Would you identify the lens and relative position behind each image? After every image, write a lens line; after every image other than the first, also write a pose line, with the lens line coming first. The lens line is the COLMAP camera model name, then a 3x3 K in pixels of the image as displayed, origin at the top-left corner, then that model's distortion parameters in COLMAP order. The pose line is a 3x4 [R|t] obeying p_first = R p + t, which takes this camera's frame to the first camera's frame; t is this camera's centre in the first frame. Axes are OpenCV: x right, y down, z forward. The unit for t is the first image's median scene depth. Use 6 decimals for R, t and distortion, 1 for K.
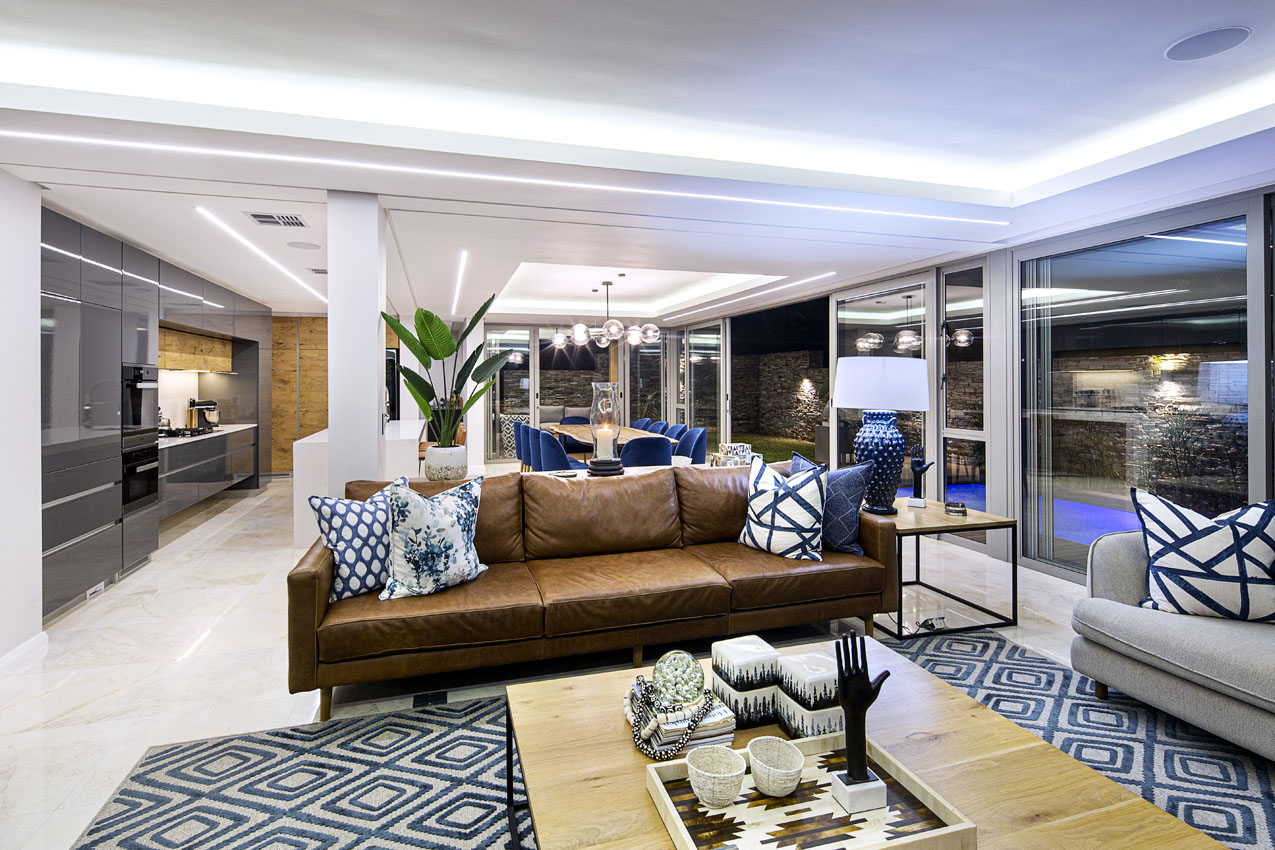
lens RADIAL K [[633.5, 0, 629.7], [0, 633.5, 385.1], [0, 0, 1]] dist [0.002689, -0.003107]
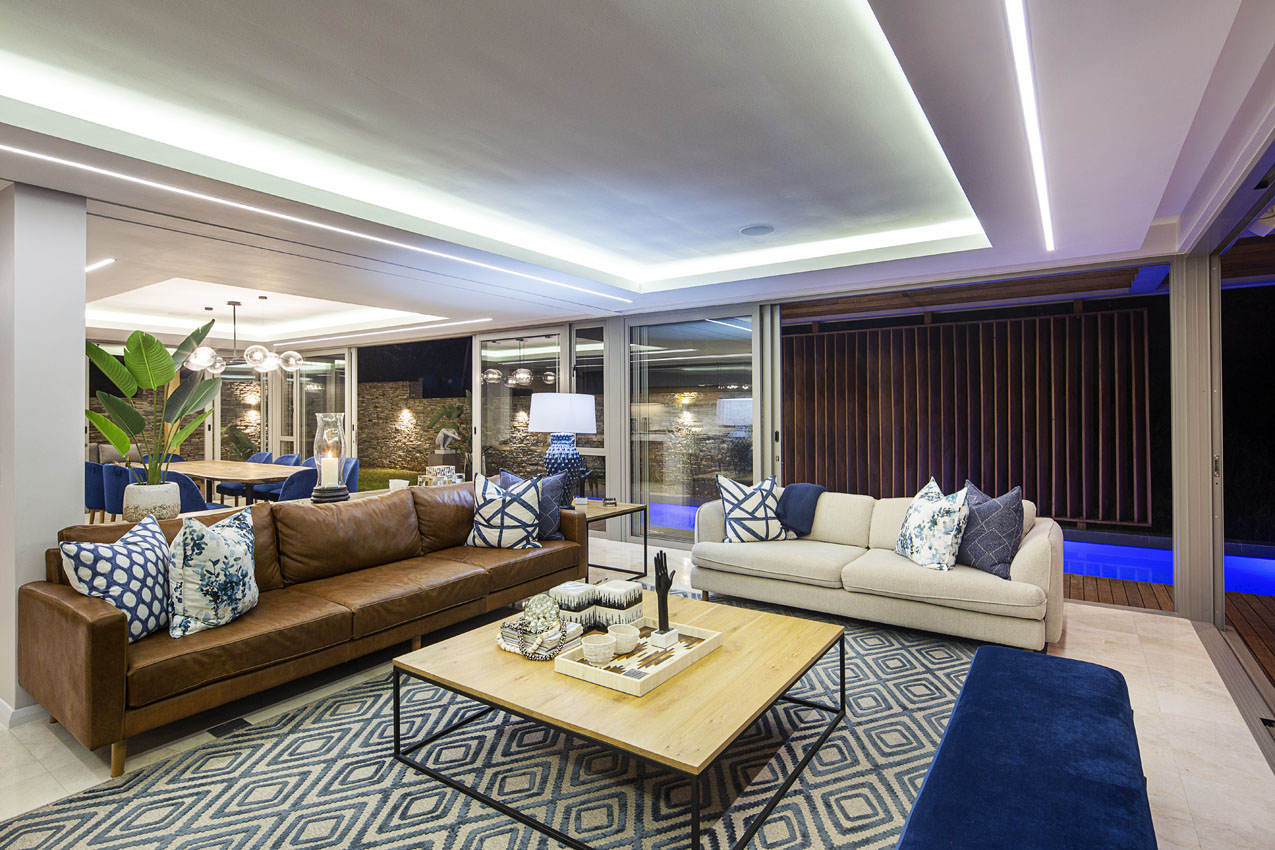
lens RADIAL K [[633.5, 0, 639.2], [0, 633.5, 415.1], [0, 0, 1]] dist [0.002689, -0.003107]
pose [[0.780067, -0.004283, 0.625681, -0.429210], [0.004304, 0.999990, 0.001480, 0.000434], [-0.625681, 0.001539, 0.780077, -0.190706]]
